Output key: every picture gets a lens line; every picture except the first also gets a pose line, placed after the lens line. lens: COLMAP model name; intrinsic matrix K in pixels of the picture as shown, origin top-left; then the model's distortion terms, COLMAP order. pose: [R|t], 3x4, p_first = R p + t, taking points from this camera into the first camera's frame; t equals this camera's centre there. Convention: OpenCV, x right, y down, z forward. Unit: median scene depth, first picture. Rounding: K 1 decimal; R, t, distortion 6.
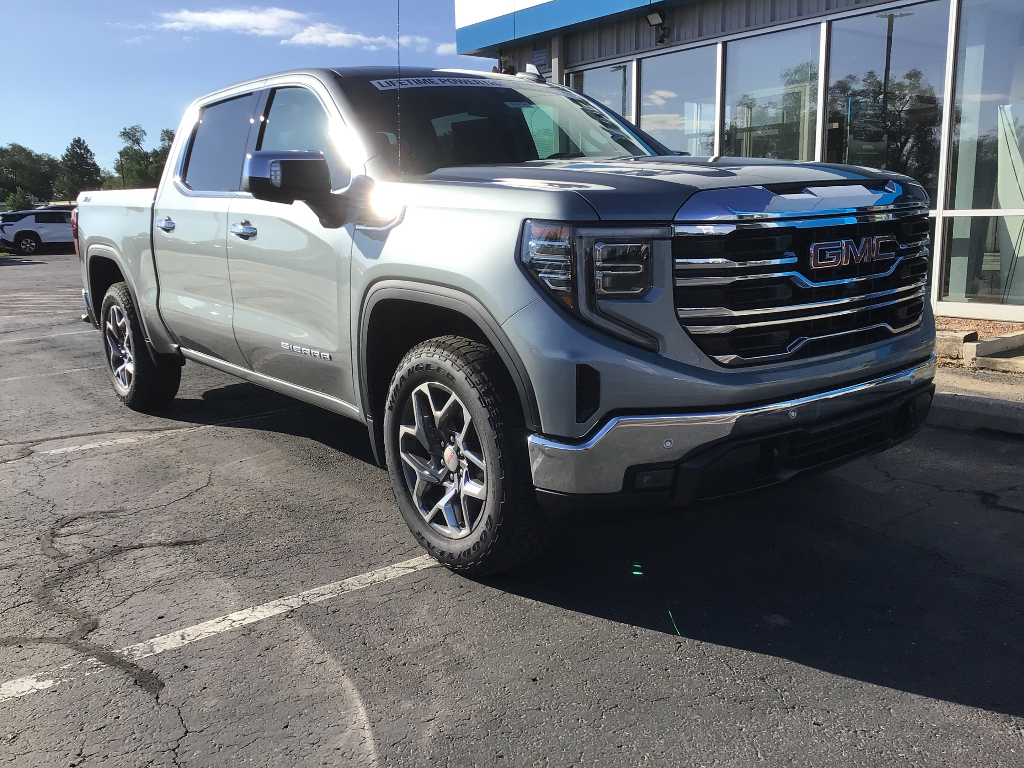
lens RADIAL K [[933.0, 0, 512.0], [0, 933.0, 384.0], [0, 0, 1]] dist [0.105860, -0.192362]
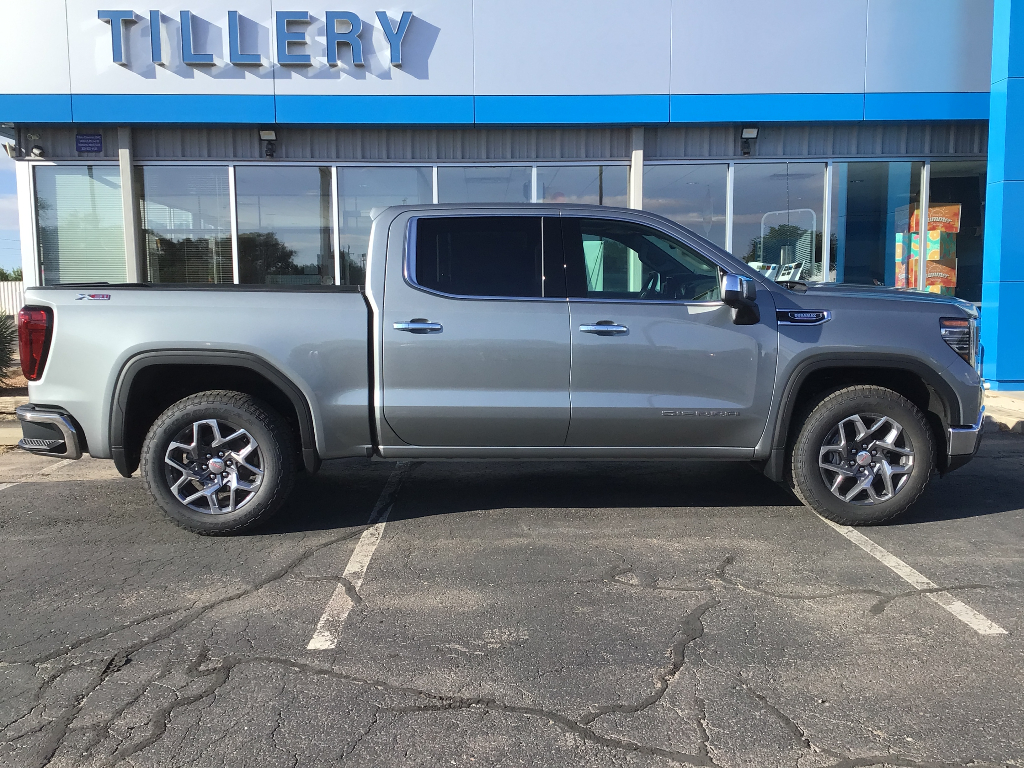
lens RADIAL K [[933.0, 0, 512.0], [0, 933.0, 384.0], [0, 0, 1]] dist [0.105860, -0.192362]
pose [[0.594525, -0.064817, 0.801461, -1.723550], [0.139835, 0.989892, -0.023674, -0.097459], [-0.791825, 0.126147, 0.597579, 0.452727]]
